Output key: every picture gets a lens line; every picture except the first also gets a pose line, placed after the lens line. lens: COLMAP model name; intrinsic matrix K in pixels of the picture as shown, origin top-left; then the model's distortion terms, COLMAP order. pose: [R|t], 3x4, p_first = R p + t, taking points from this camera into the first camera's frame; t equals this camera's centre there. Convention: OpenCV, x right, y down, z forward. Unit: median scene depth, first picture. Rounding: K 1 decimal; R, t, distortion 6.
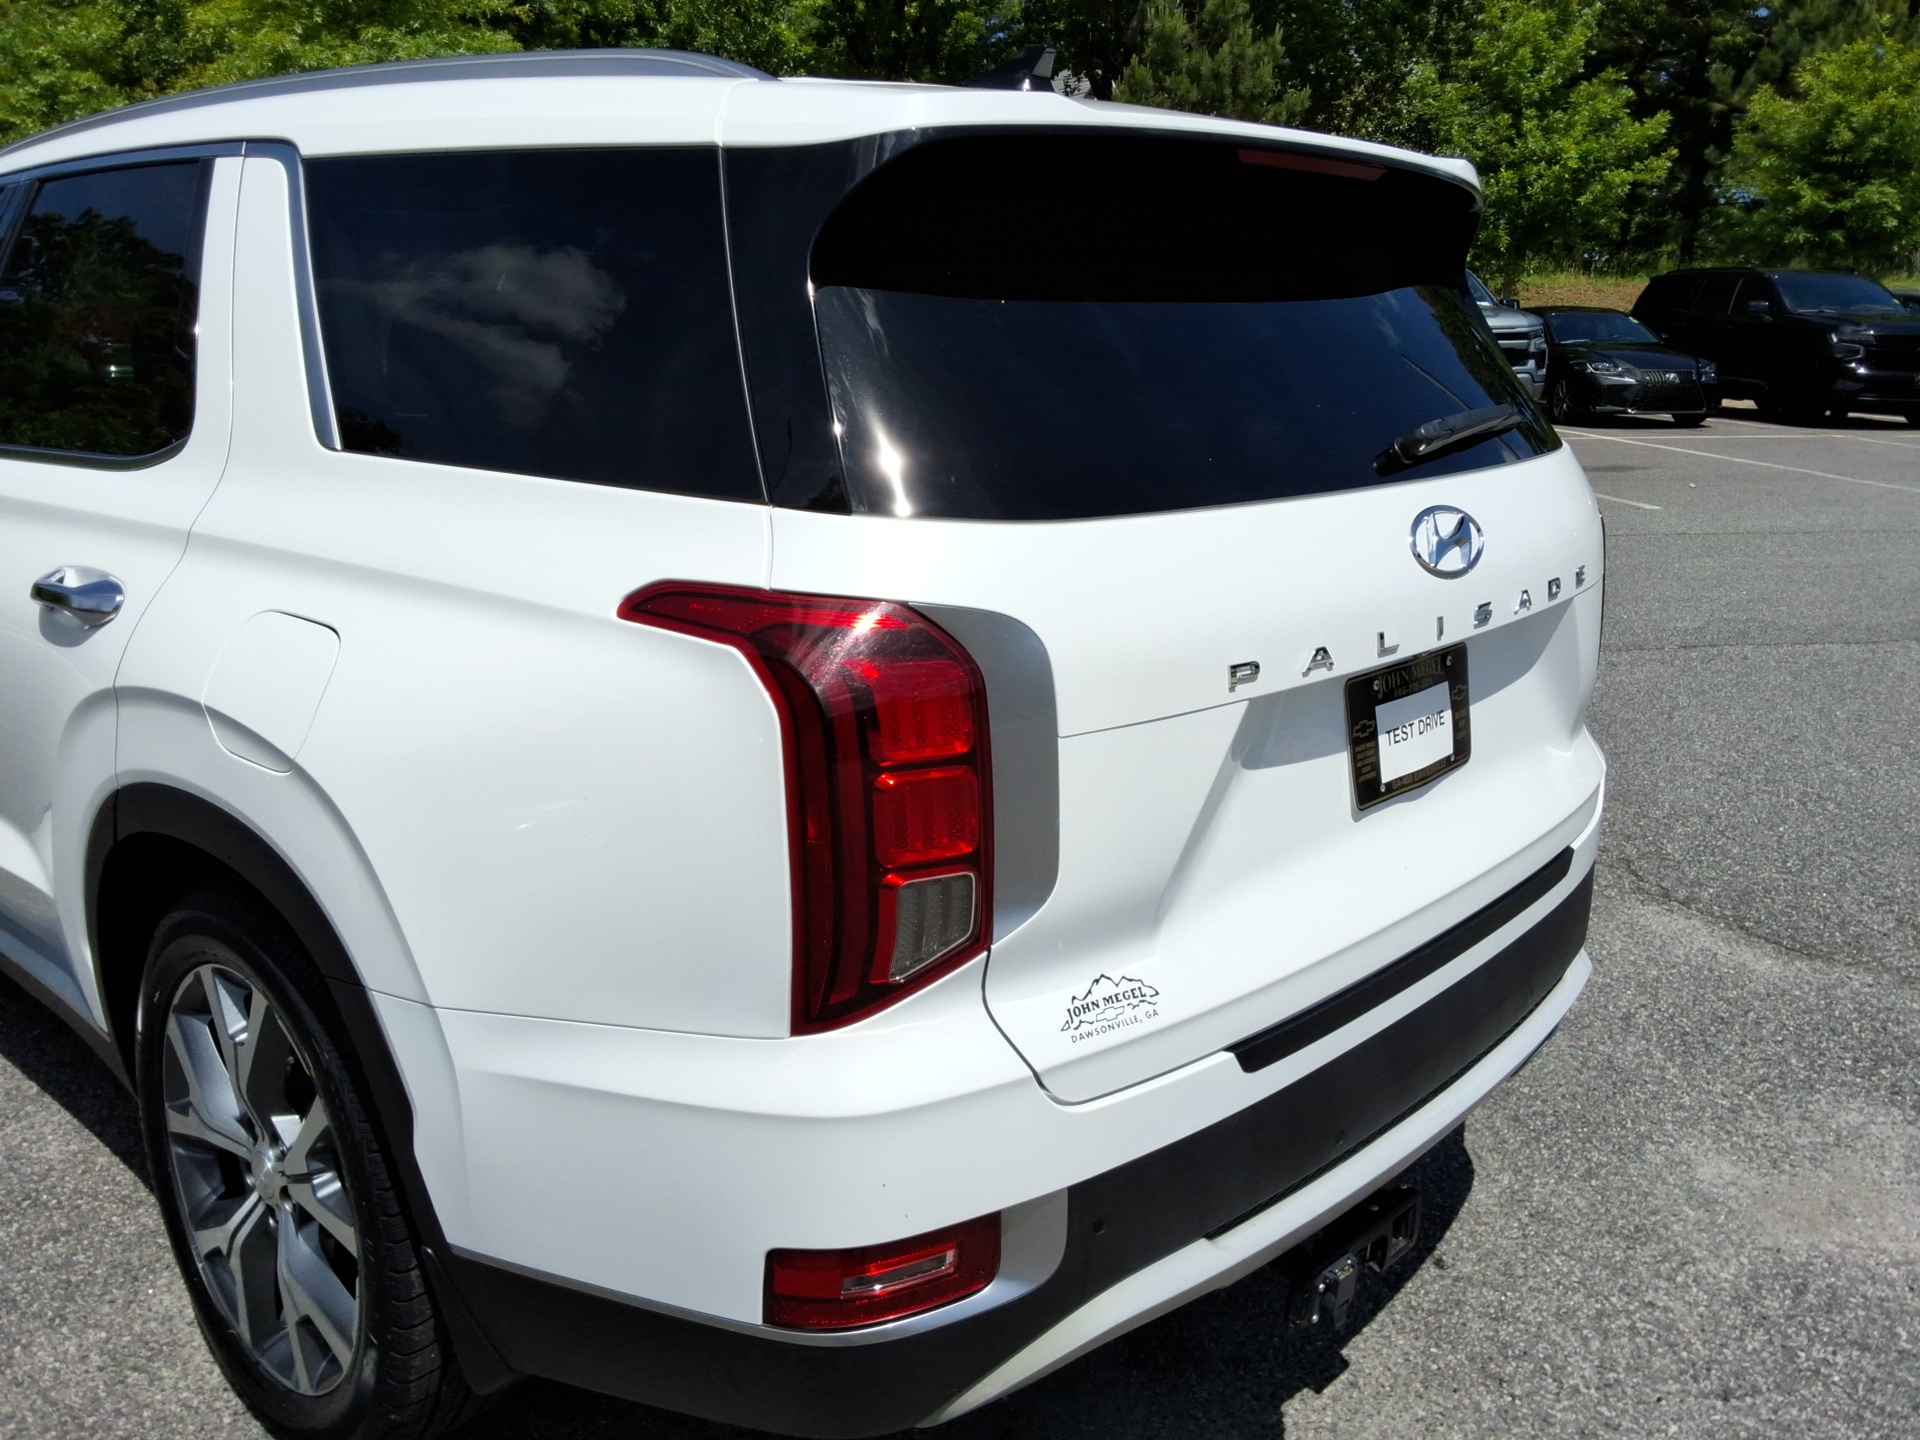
lens RADIAL K [[1551.1, 0, 976.7], [0, 1551.1, 711.6], [0, 0, 1]] dist [0.102907, -0.150819]
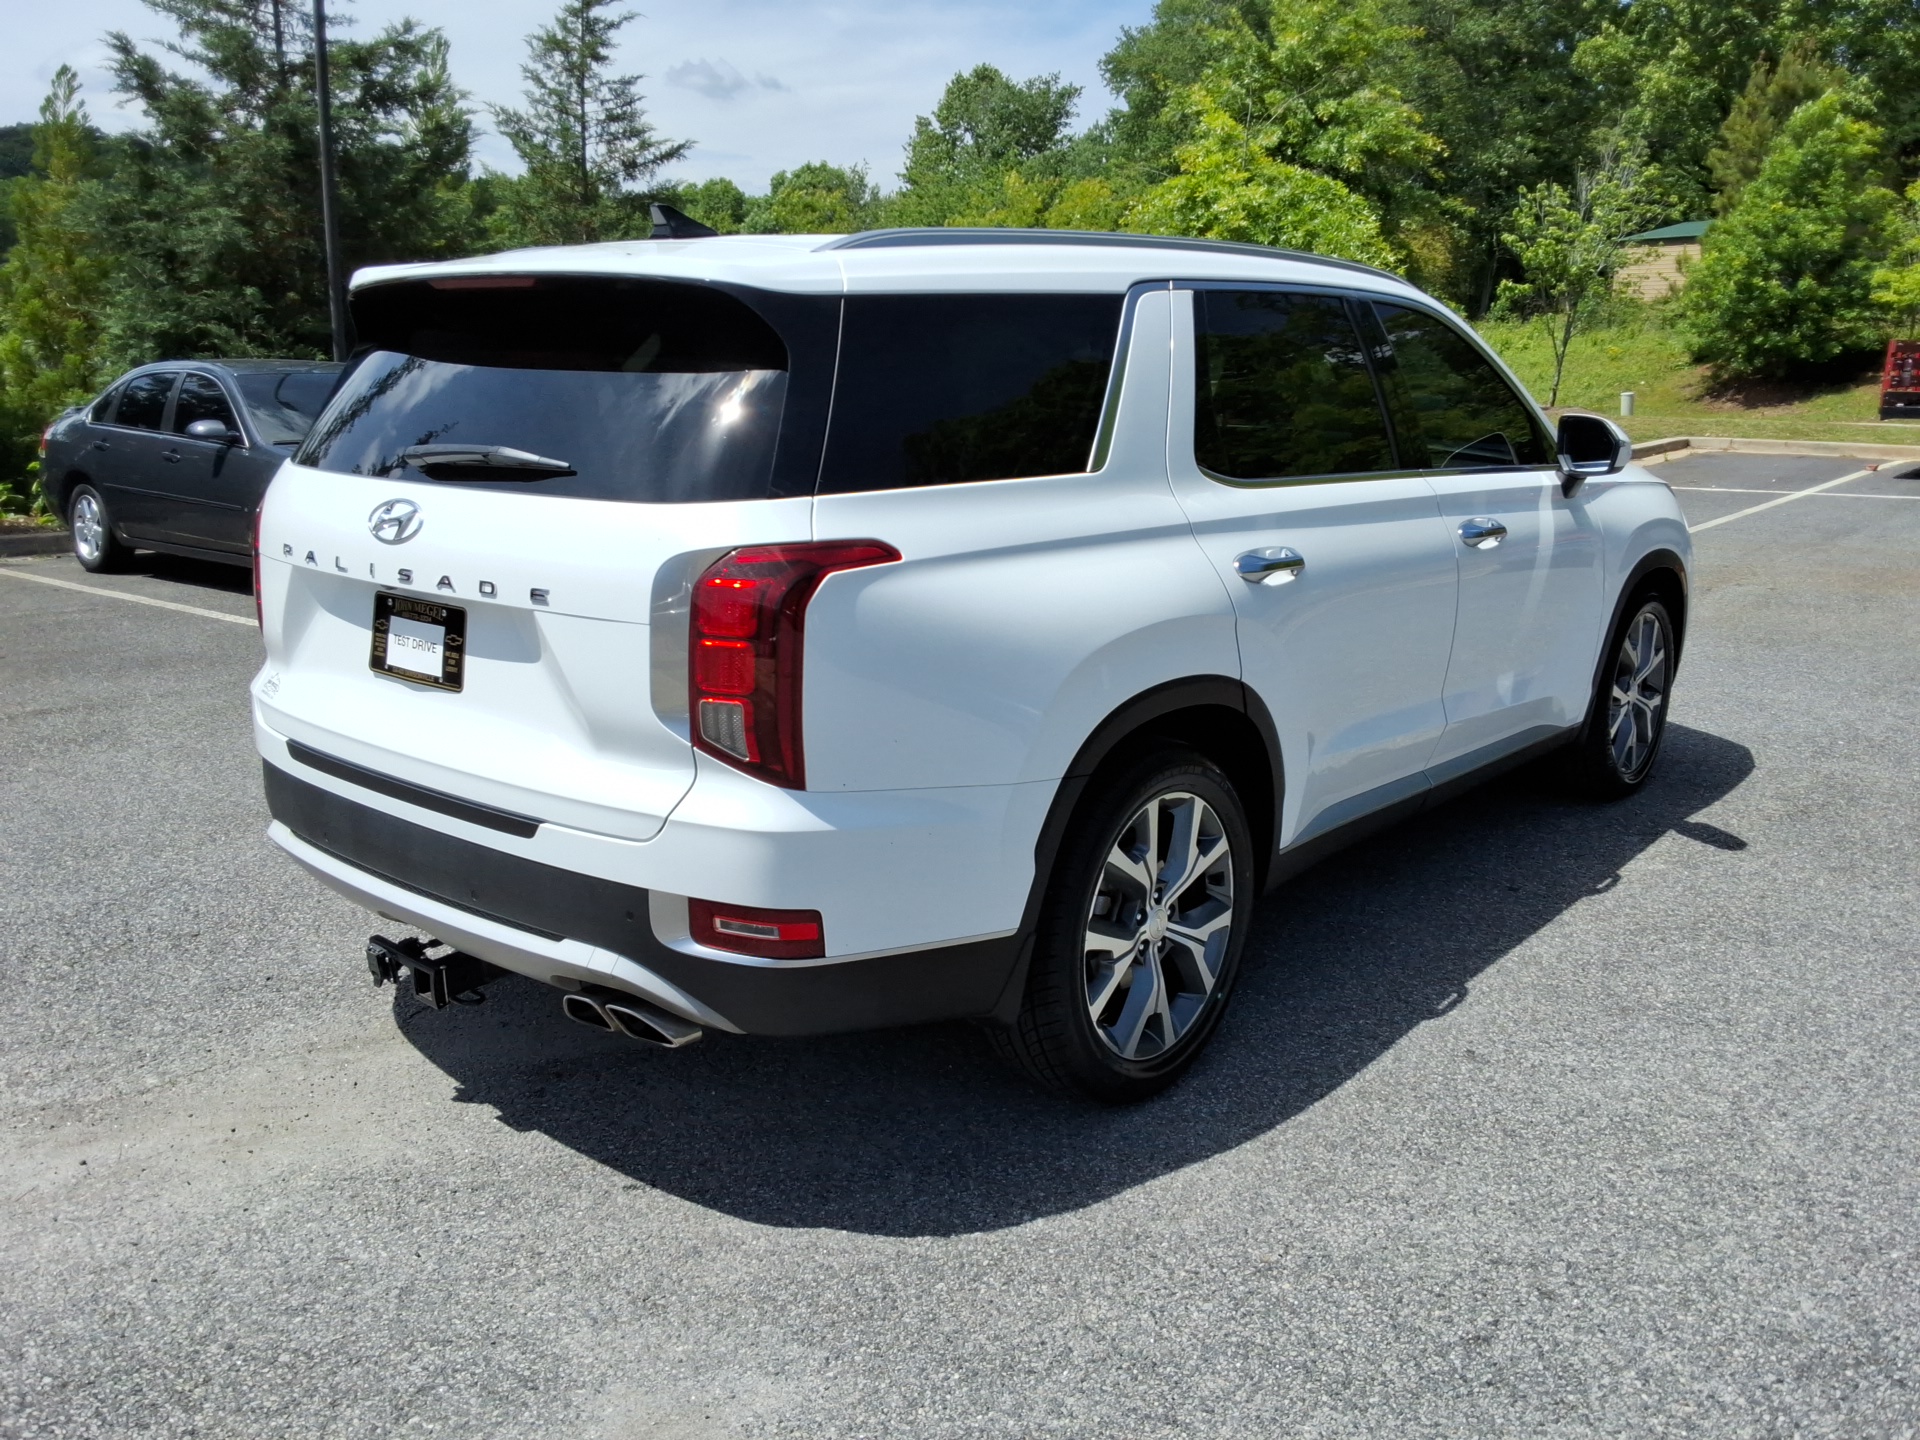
lens RADIAL K [[1551.1, 0, 975.4], [0, 1551.1, 714.1], [0, 0, 1]] dist [0.102907, -0.150819]
pose [[0.040388, 0.219589, -0.974756, 1.372046], [-0.256228, 0.945207, 0.202315, -0.284155], [0.965772, 0.241589, 0.094440, 1.056566]]
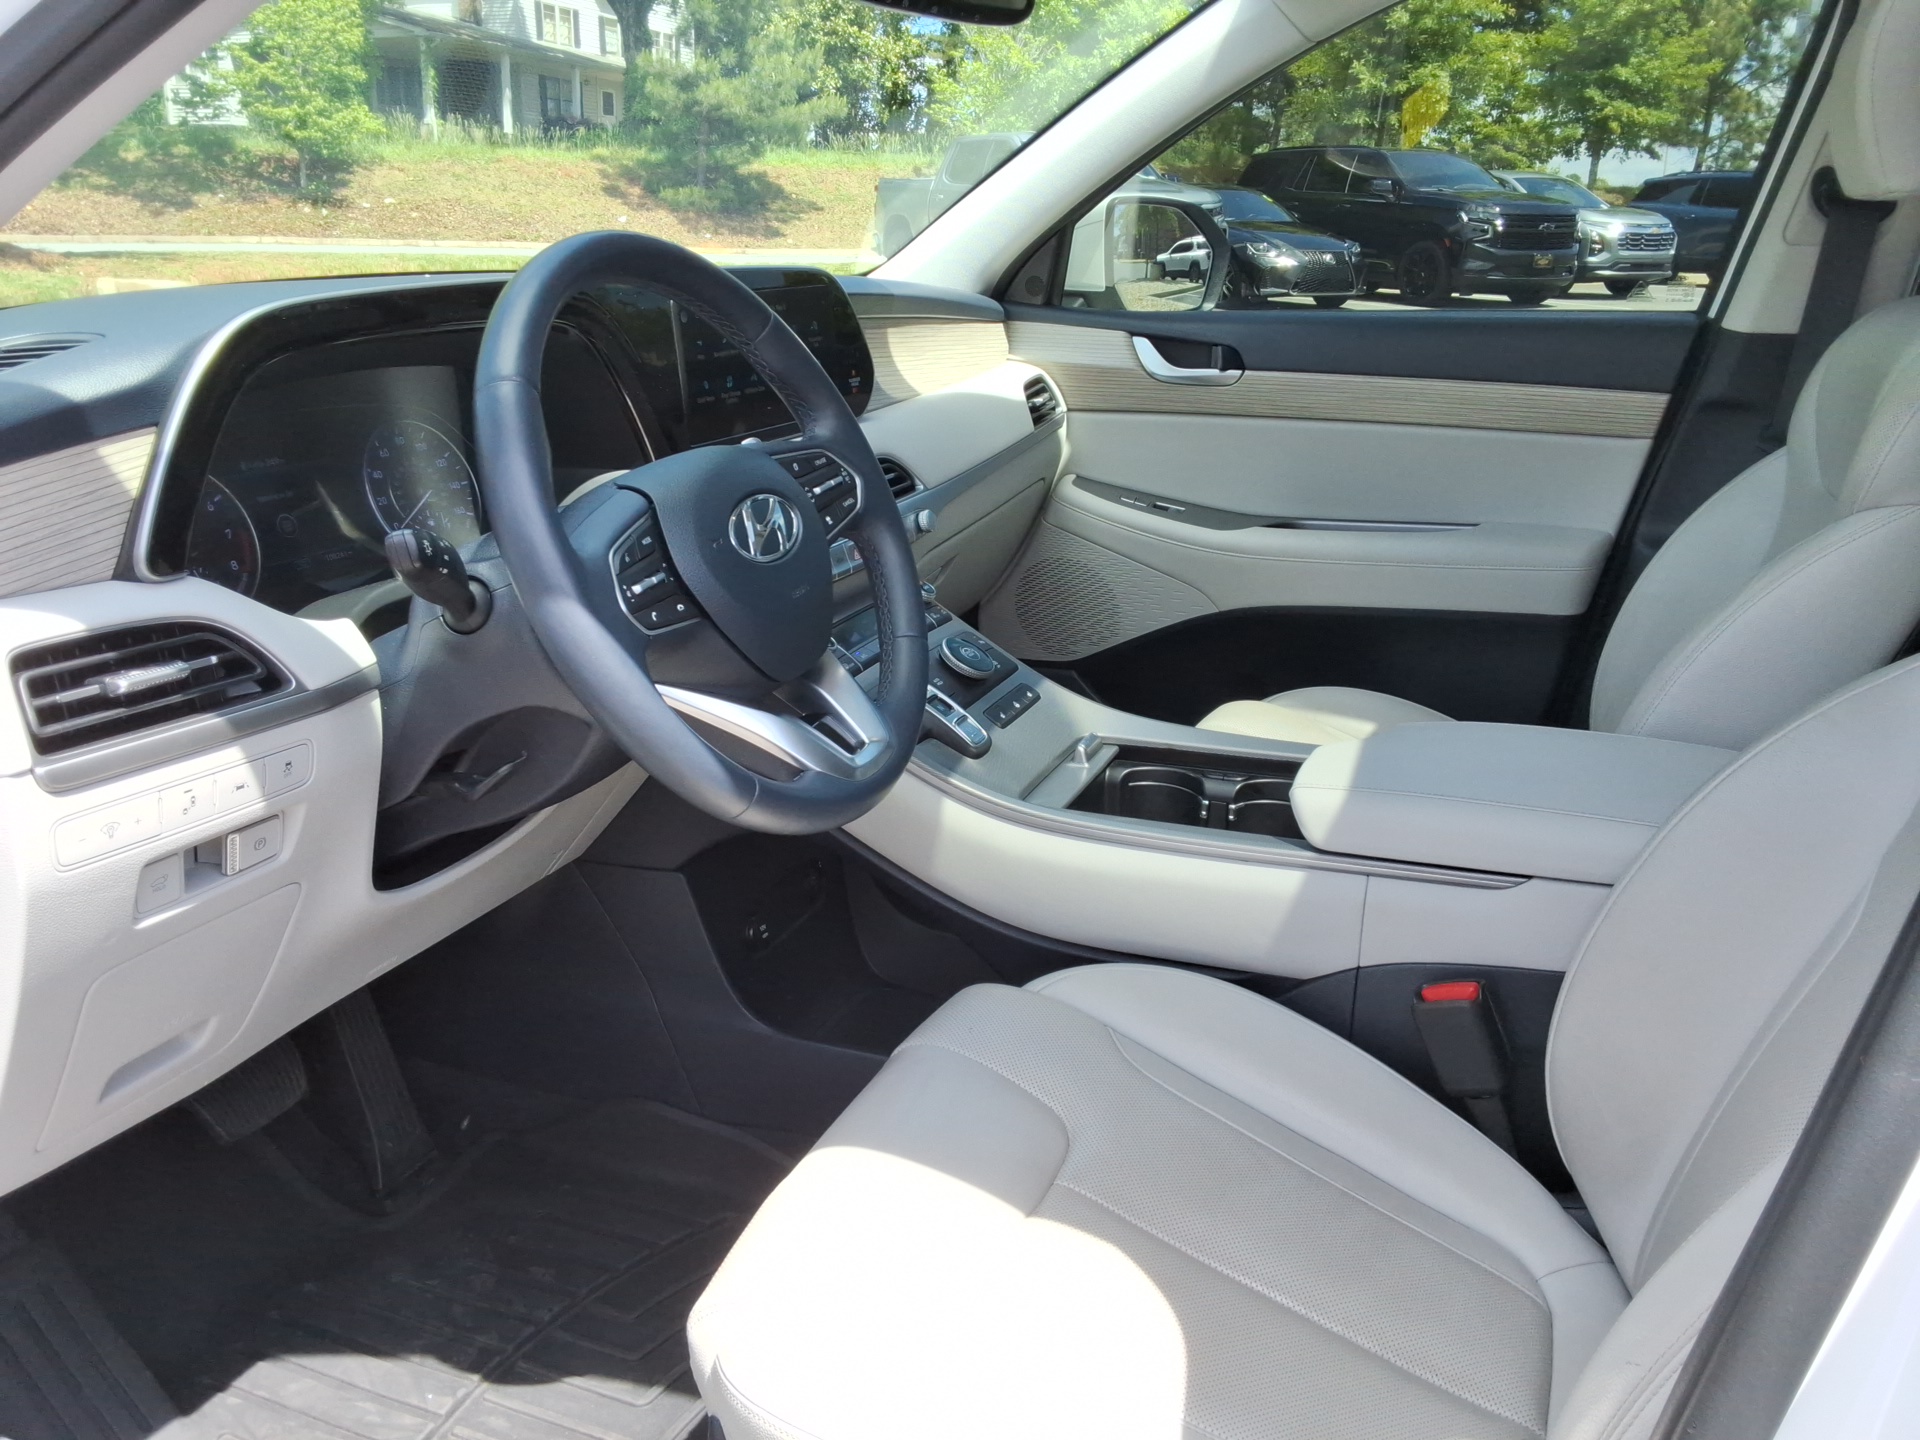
lens RADIAL K [[1551.1, 0, 956.1], [0, 1551.1, 714.6], [0, 0, 1]] dist [0.102907, -0.150819]
pose [[0.942289, -0.093482, 0.321486, -0.921898], [0.070002, 0.994015, 0.083864, -0.183620], [-0.327402, -0.056519, 0.943193, 0.927924]]
